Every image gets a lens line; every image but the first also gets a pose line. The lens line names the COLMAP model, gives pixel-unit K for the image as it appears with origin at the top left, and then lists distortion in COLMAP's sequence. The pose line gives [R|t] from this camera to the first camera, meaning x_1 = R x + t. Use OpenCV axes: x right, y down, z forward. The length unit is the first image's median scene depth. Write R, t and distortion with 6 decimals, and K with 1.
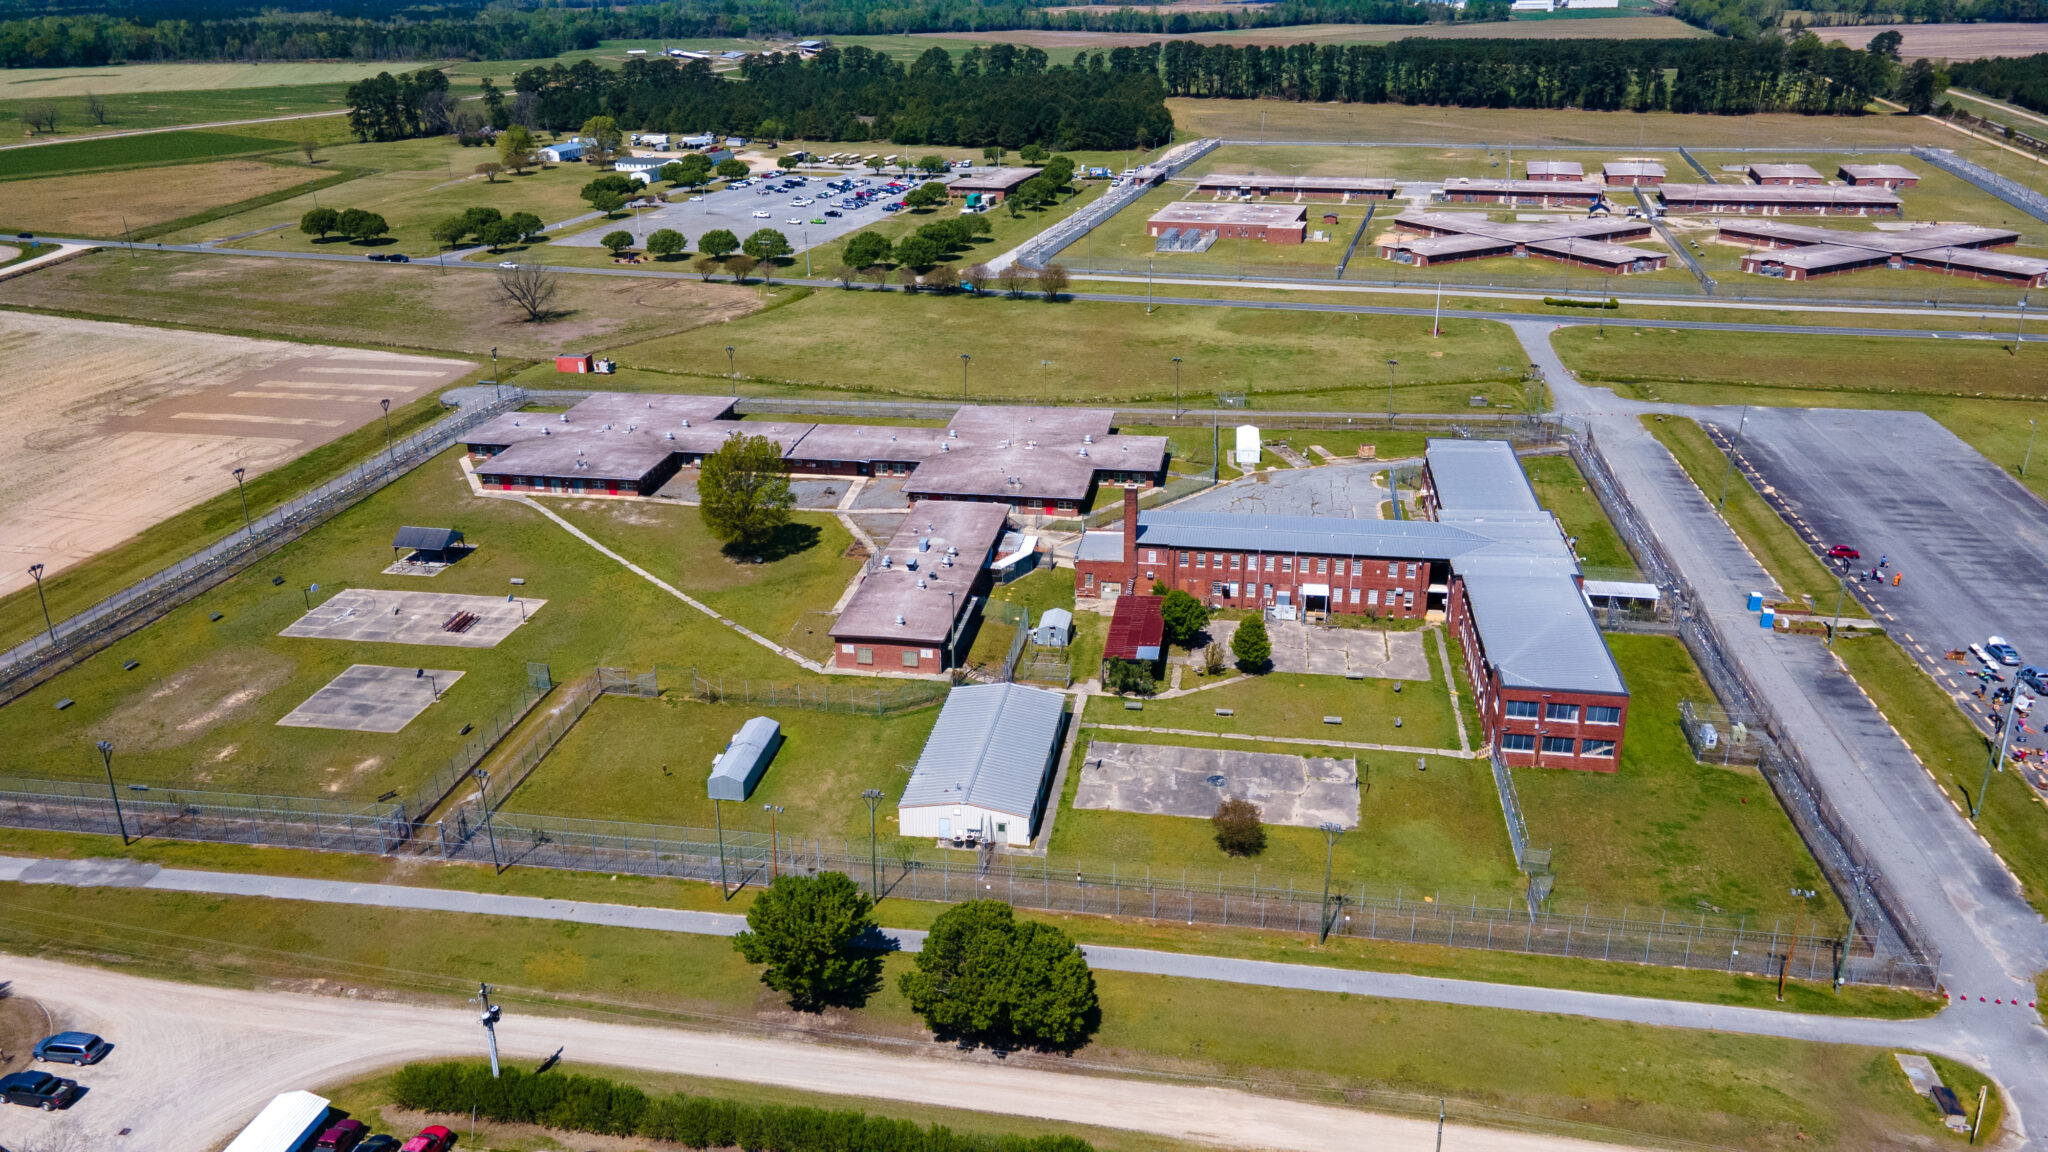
lens RADIAL K [[1464.9, 0, 1019.7], [0, 1464.9, 611.2], [0, 0, 1]] dist [0.020358, 0.037691]
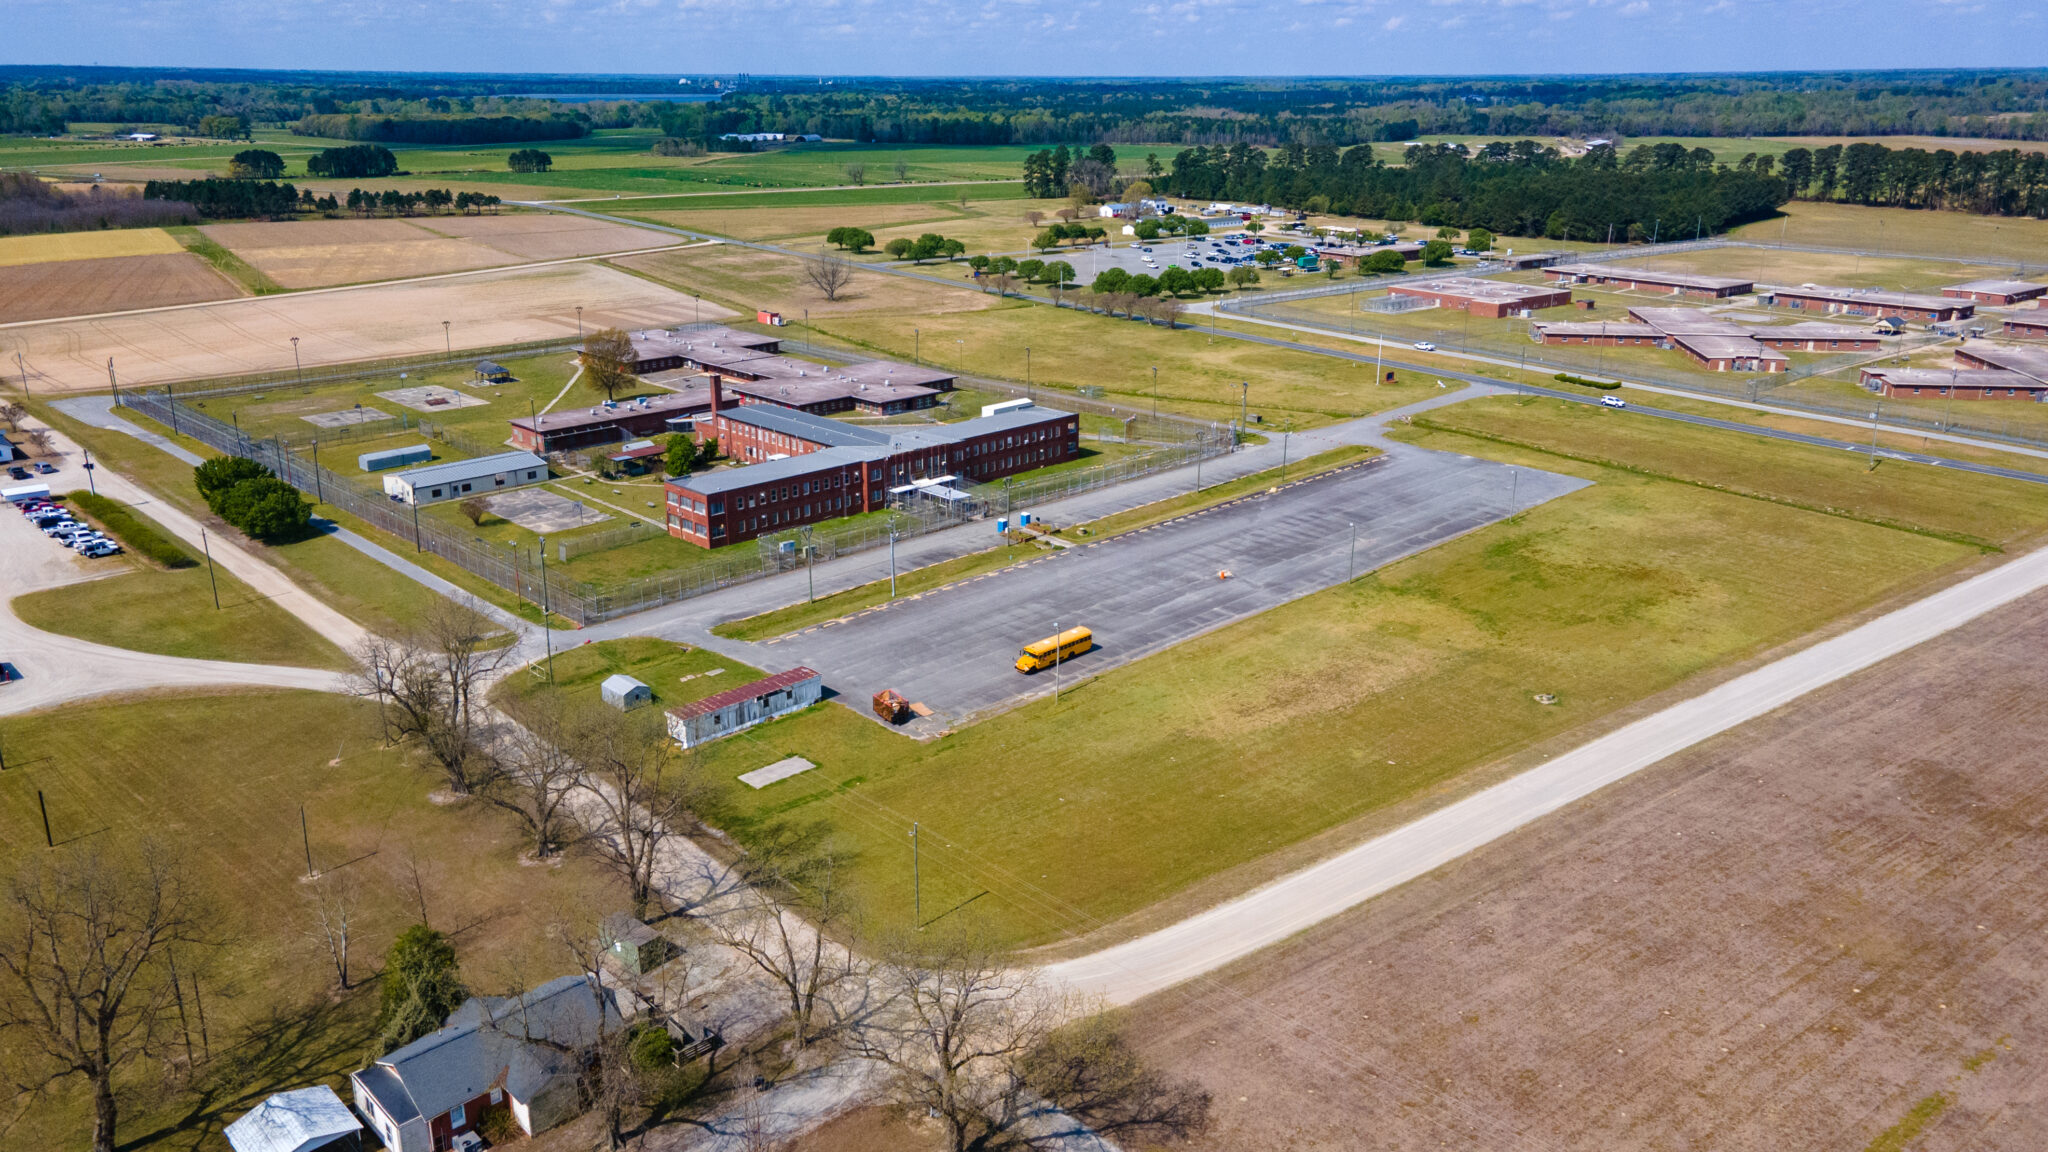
lens RADIAL K [[1488.0, 0, 1018.5], [0, 1488.0, 581.8], [0, 0, 1]] dist [0.027592, 0.032852]
pose [[0.812267, 0.201978, -0.547200, 0.956069], [-0.246526, 0.969101, -0.008239, 0.046811], [0.528628, 0.141592, 0.836962, -0.090784]]
